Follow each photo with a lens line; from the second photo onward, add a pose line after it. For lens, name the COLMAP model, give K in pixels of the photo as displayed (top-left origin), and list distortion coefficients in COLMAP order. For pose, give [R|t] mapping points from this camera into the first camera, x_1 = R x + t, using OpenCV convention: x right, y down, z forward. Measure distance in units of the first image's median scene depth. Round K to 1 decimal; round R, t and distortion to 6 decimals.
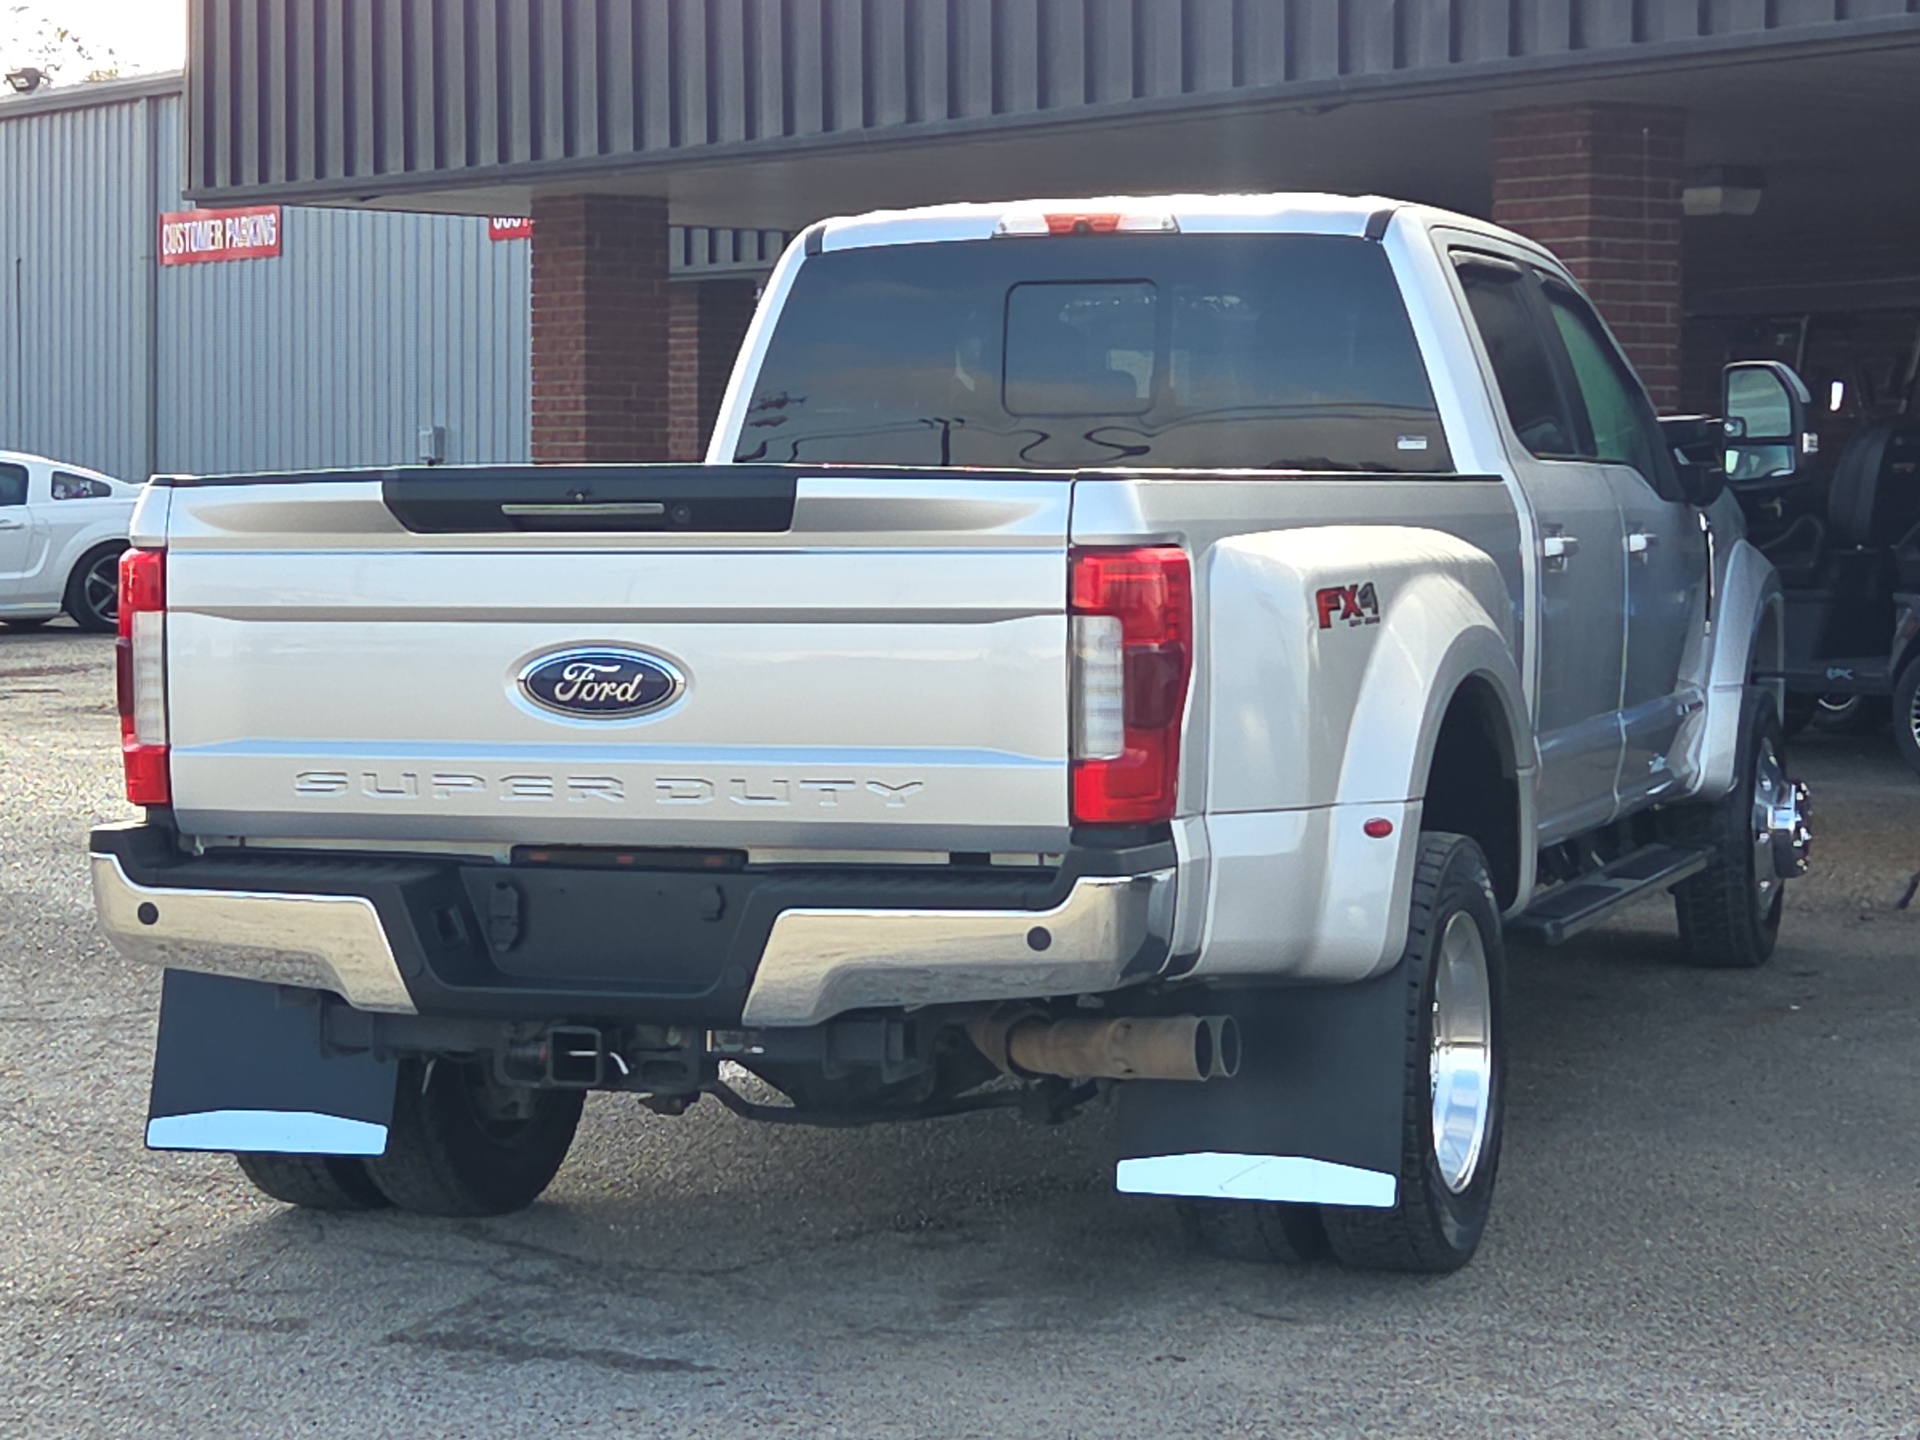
lens RADIAL K [[4146.5, 0, 952.7], [0, 4146.5, 706.3], [0, 0, 1]] dist [0.147094, 0.000000]
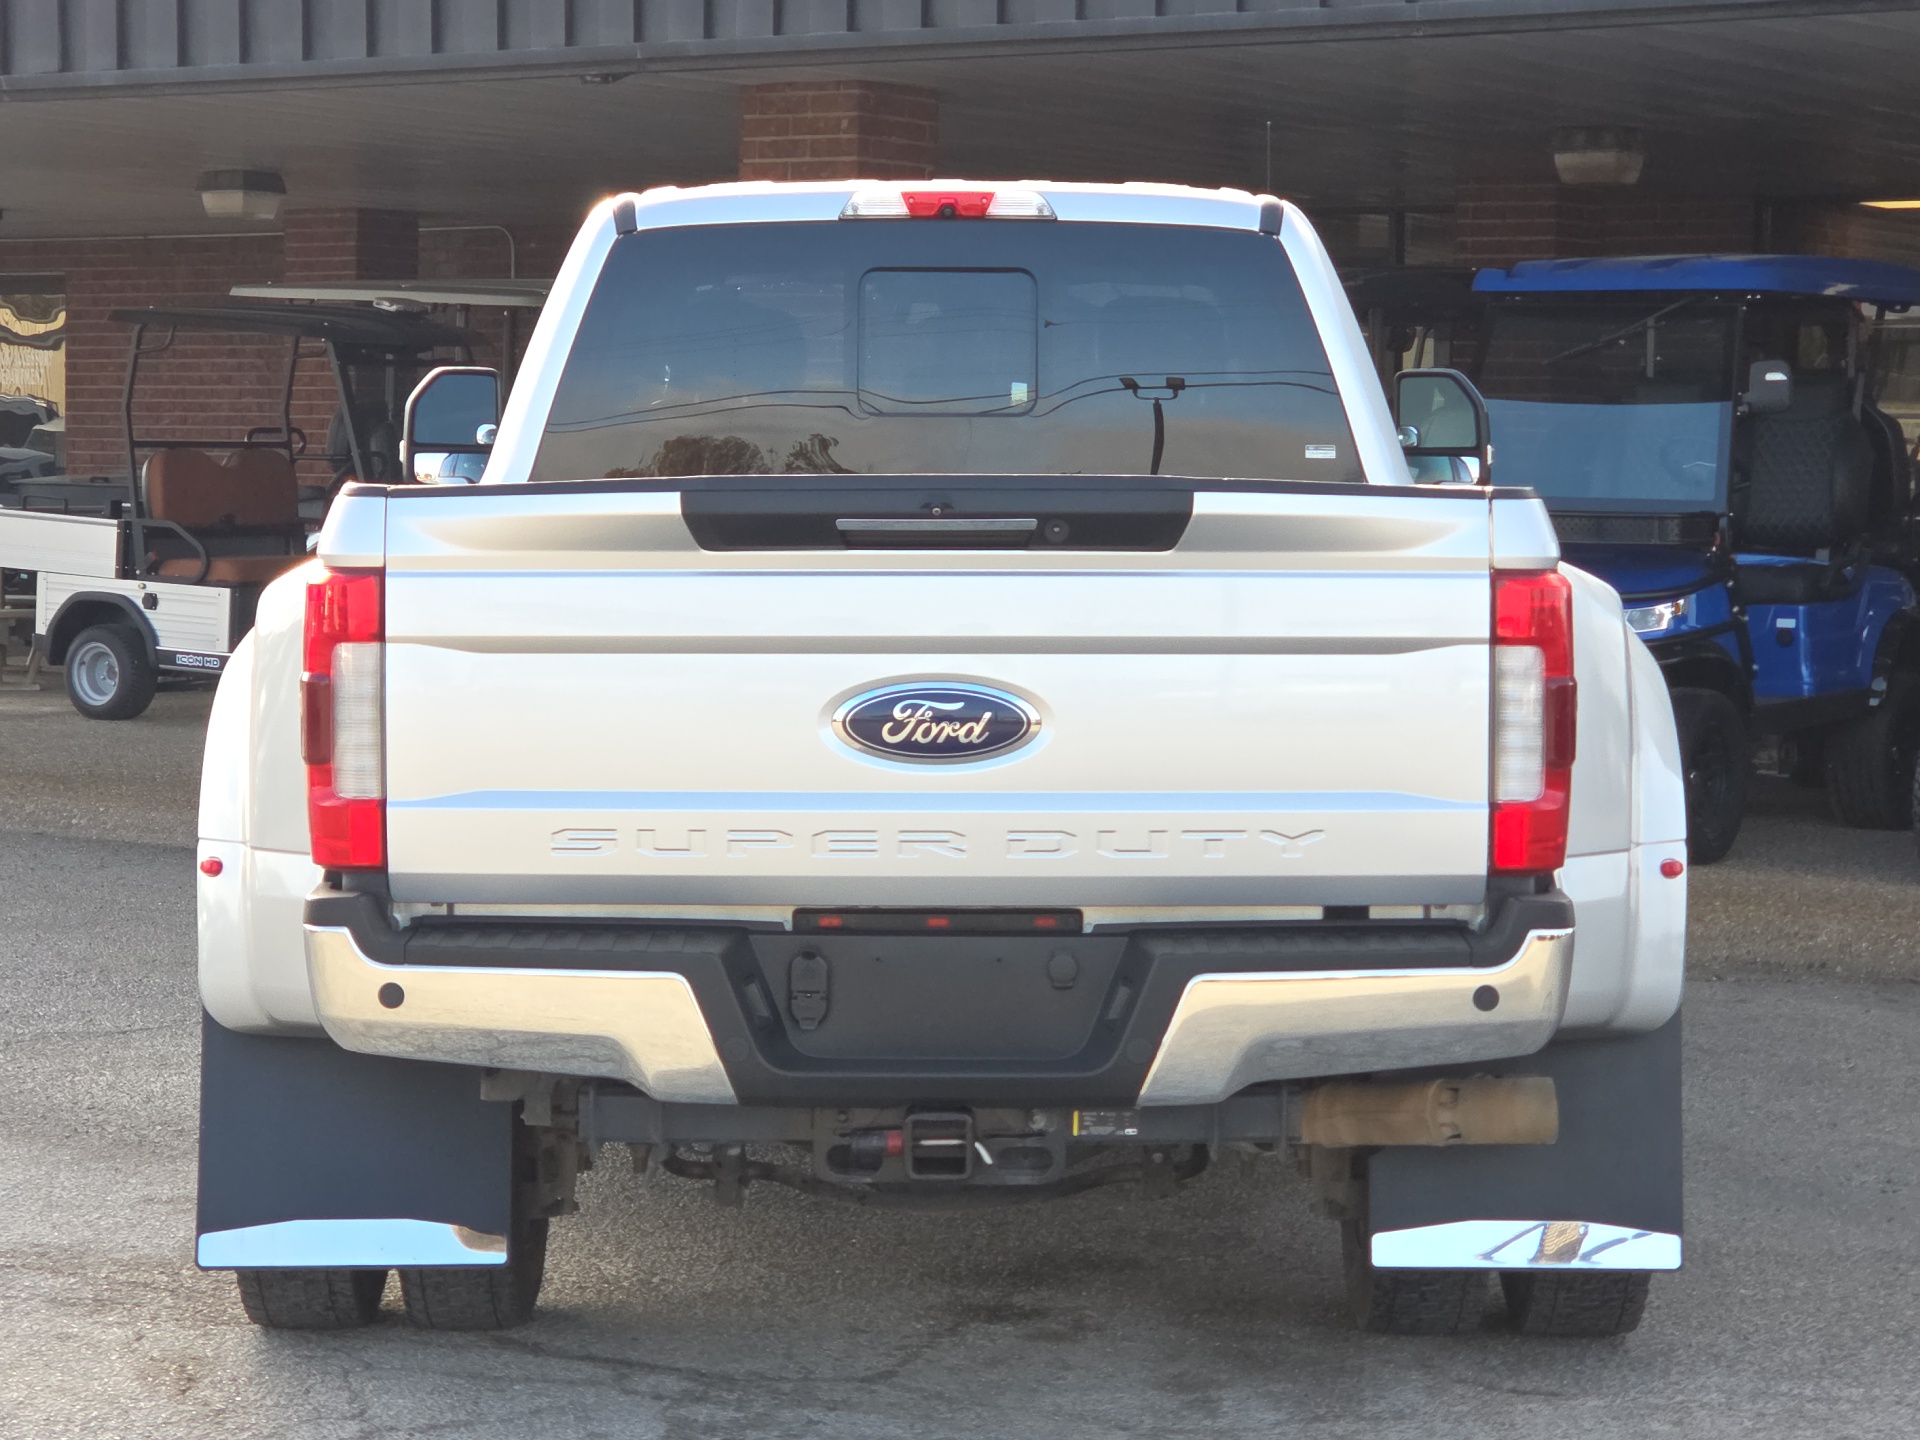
lens RADIAL K [[4502.8, 0, 976.8], [0, 4502.8, 725.4], [0, 0, 1]] dist [-0.120305, 0.000000]
pose [[0.945720, -0.009152, 0.324853, -0.383666], [0.008465, 0.999958, 0.003527, -0.008216], [-0.324872, -0.000586, 0.945758, 0.091985]]
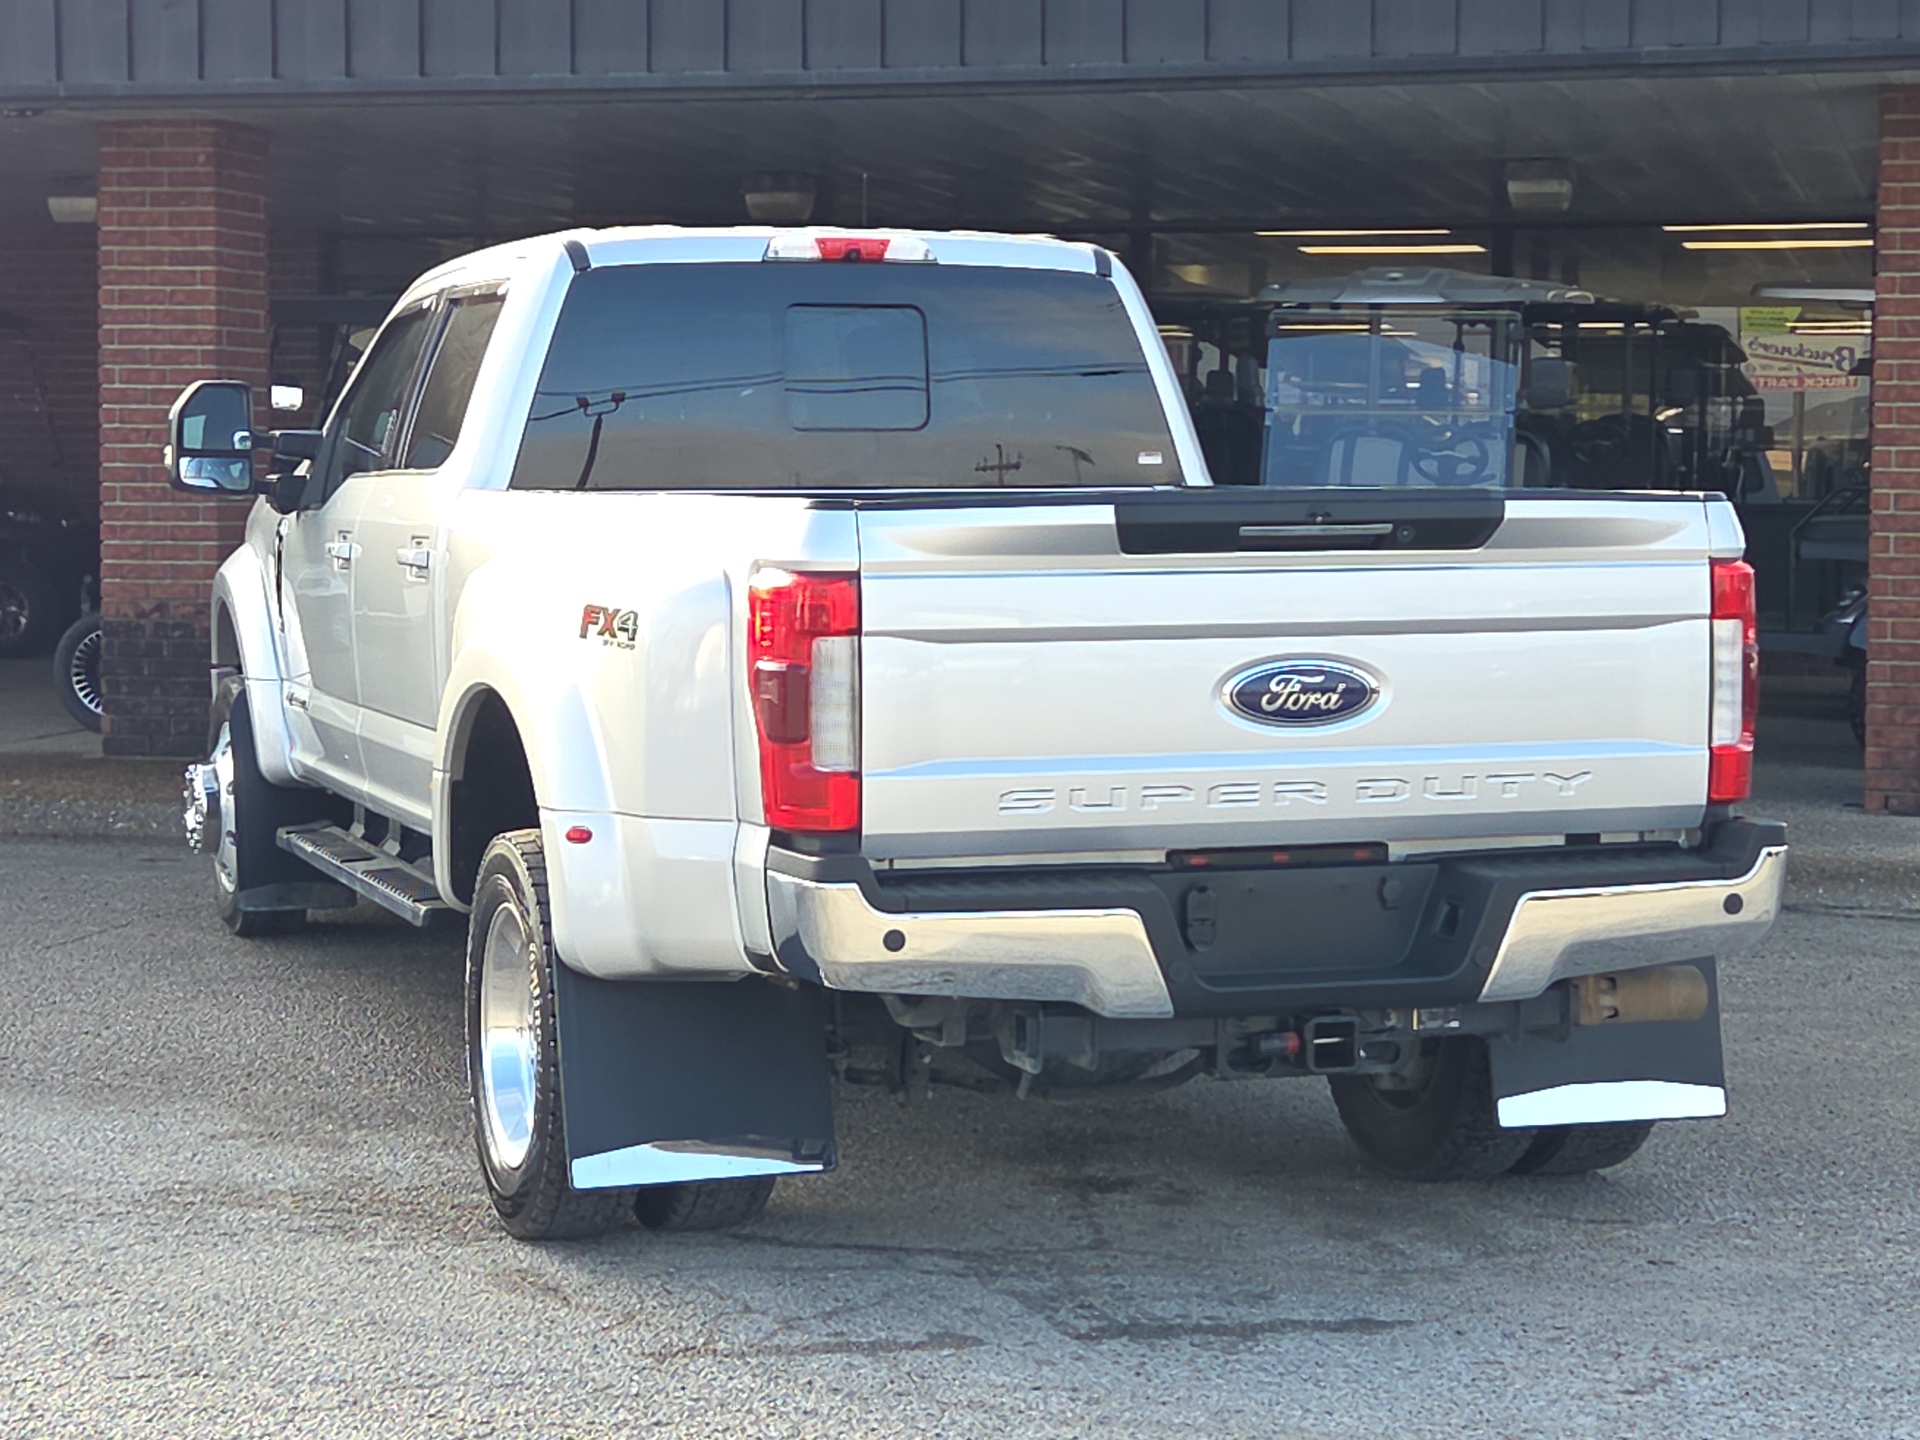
lens RADIAL K [[3807.0, 0, 954.7], [0, 3807.0, 702.9], [0, 0, 1]] dist [0.109985, 0.000000]
pose [[0.797068, -0.034612, 0.602896, -0.737514], [0.028995, 0.999398, 0.019042, -0.024089], [-0.603193, 0.002303, 0.797592, 0.271788]]
